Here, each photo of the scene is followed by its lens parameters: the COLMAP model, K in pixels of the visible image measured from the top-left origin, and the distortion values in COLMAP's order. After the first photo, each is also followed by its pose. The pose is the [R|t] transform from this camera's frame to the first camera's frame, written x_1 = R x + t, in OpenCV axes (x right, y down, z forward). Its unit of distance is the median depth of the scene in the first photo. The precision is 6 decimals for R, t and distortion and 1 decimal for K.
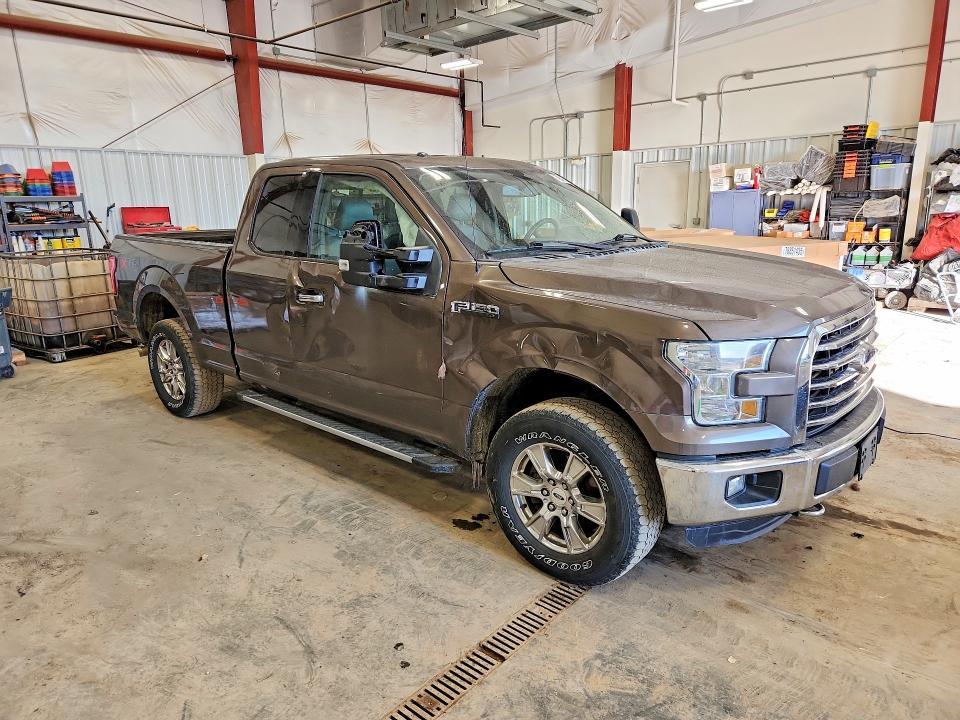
lens RADIAL K [[651.9, 0, 480.2], [0, 651.9, 365.4], [0, 0, 1]] dist [0.030163, -0.014261]
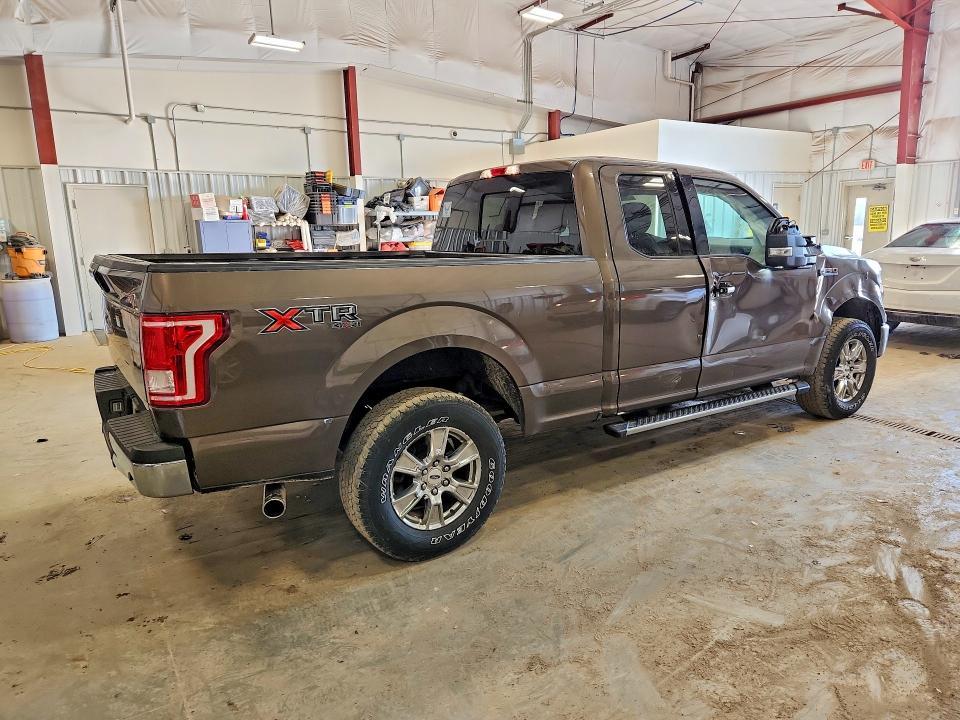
lens RADIAL K [[651.9, 0, 481.1], [0, 651.9, 358.4], [0, 0, 1]] dist [0.030163, -0.014261]
pose [[0.230638, -0.167370, 0.958537, -0.562816], [0.241527, 0.964113, 0.110229, -0.084984], [-0.942587, 0.206089, 0.262786, 0.442470]]
